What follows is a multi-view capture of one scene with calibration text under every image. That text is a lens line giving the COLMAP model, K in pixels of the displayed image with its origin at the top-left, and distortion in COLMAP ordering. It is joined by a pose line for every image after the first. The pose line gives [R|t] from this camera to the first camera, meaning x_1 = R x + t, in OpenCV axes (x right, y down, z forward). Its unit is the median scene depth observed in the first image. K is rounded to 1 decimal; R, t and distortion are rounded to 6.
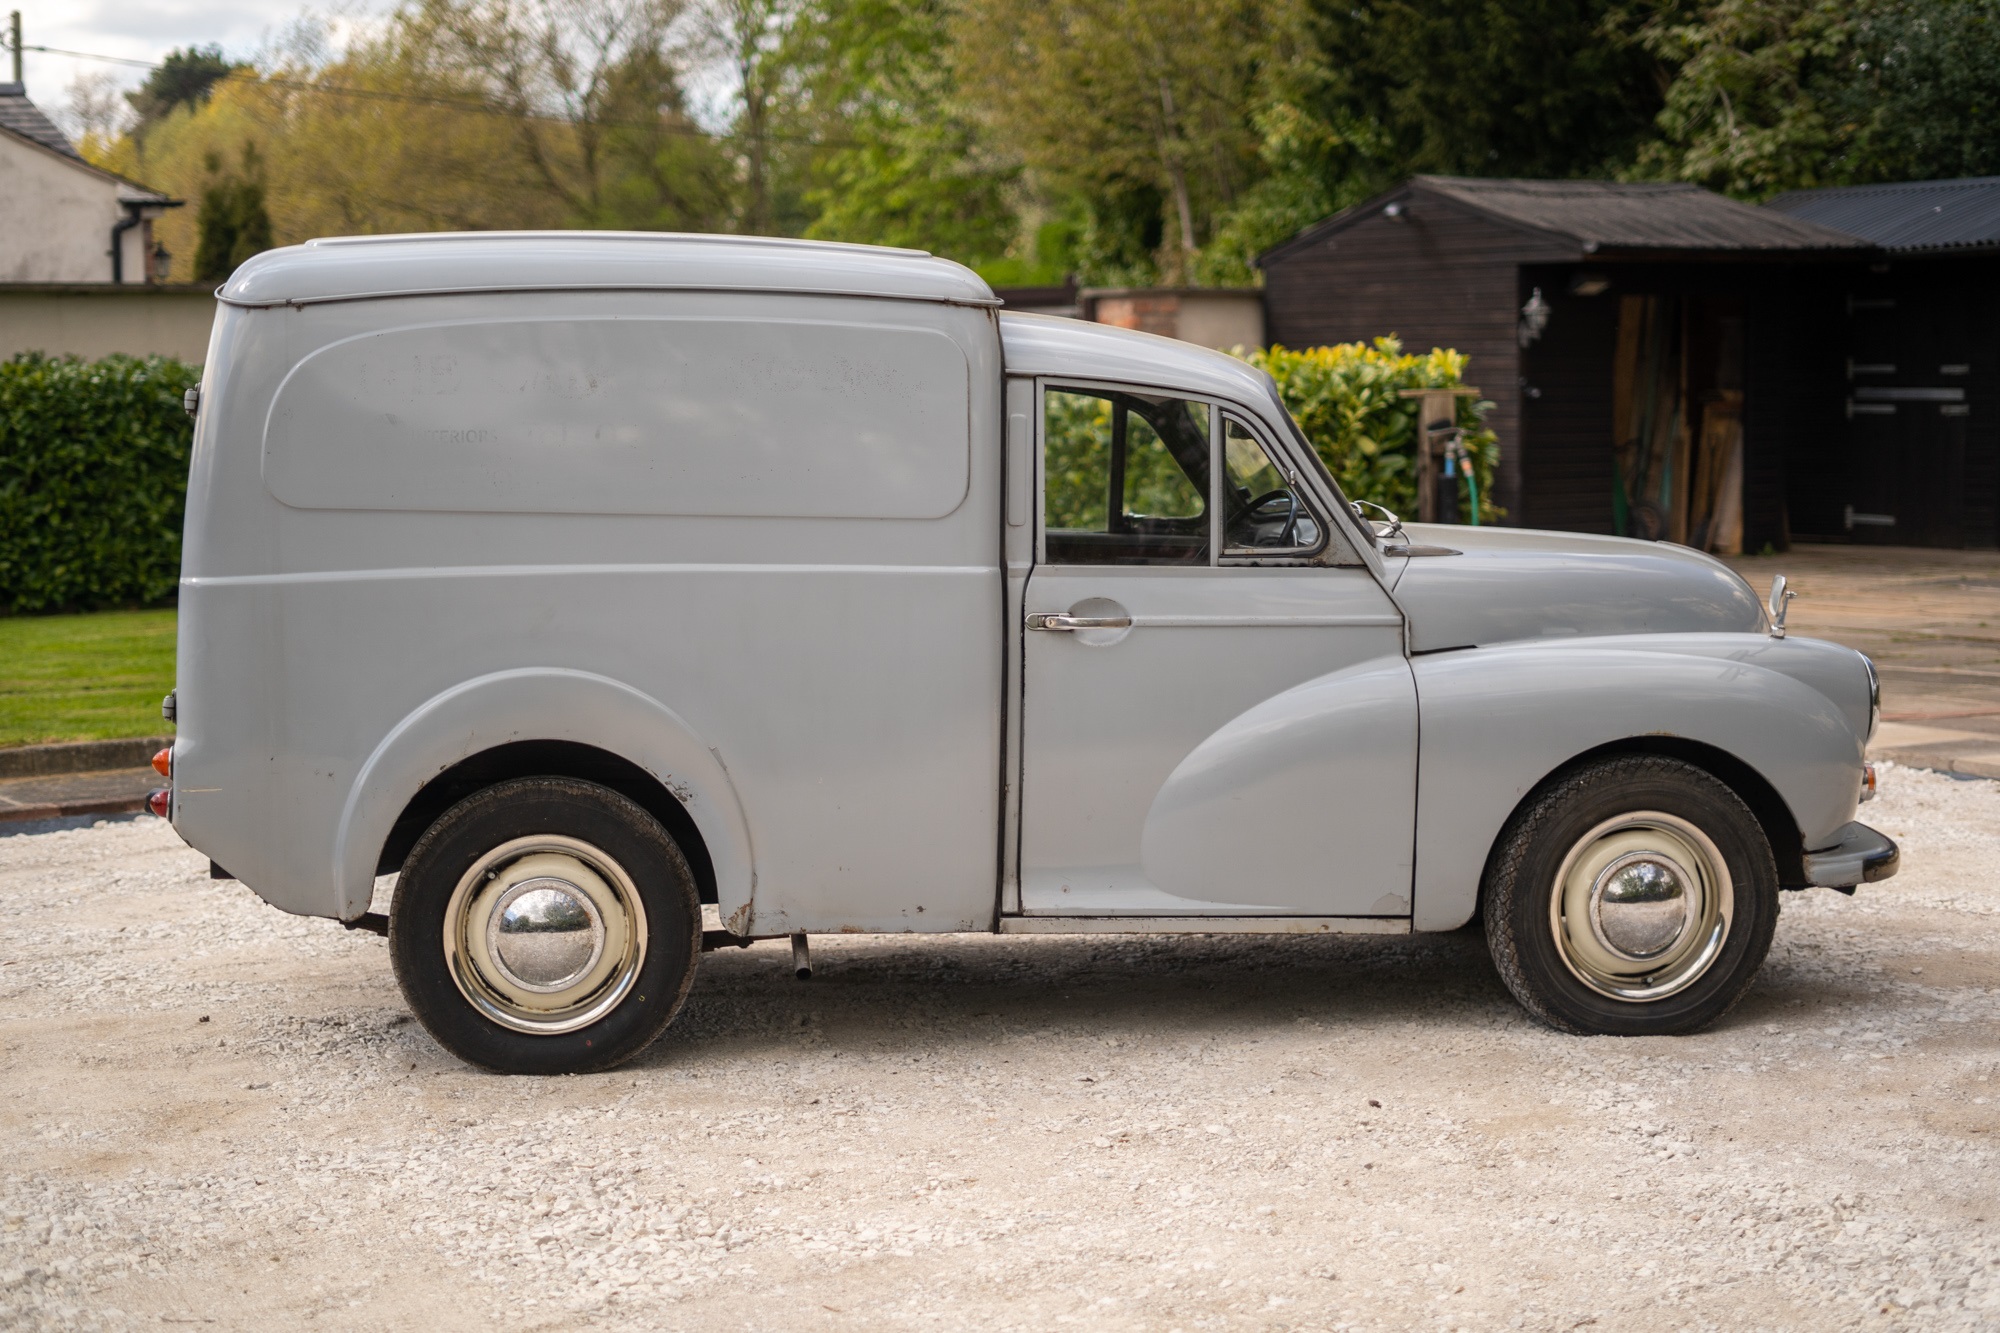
lens RADIAL K [[3652.9, 0, 1000.0], [0, 3652.9, 666.5], [0, 0, 1]] dist [-0.029097, 0.012285]
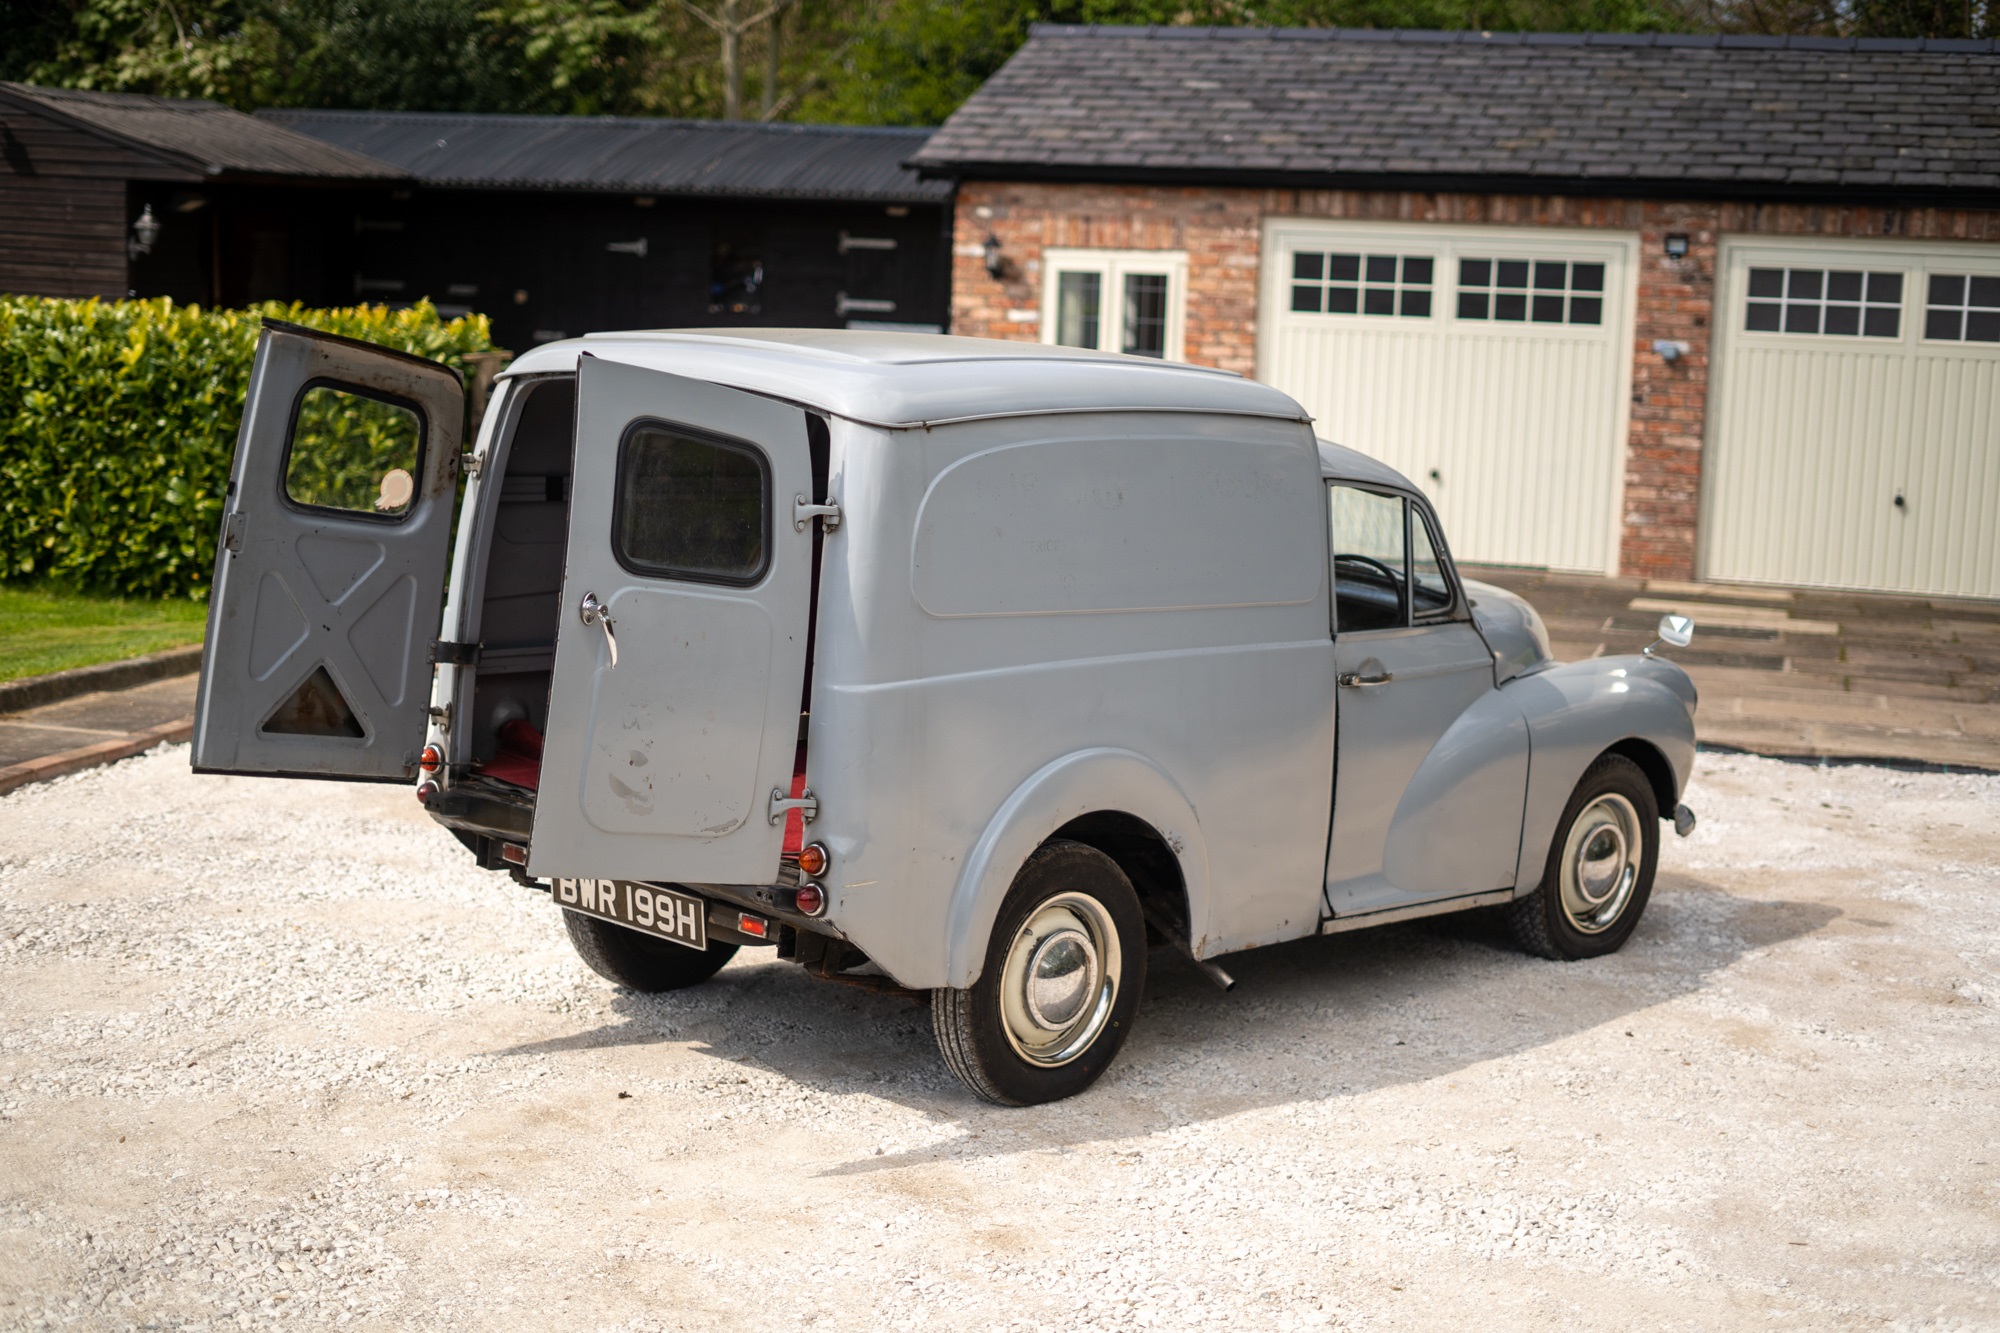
lens RADIAL K [[3652.9, 0, 1000.0], [0, 3652.9, 666.5], [0, 0, 1]] dist [-0.029097, 0.012285]
pose [[0.681339, -0.055740, 0.729843, -0.449111], [0.000487, 0.997131, 0.075699, -0.051193], [-0.731968, -0.051221, 0.679411, 0.115339]]
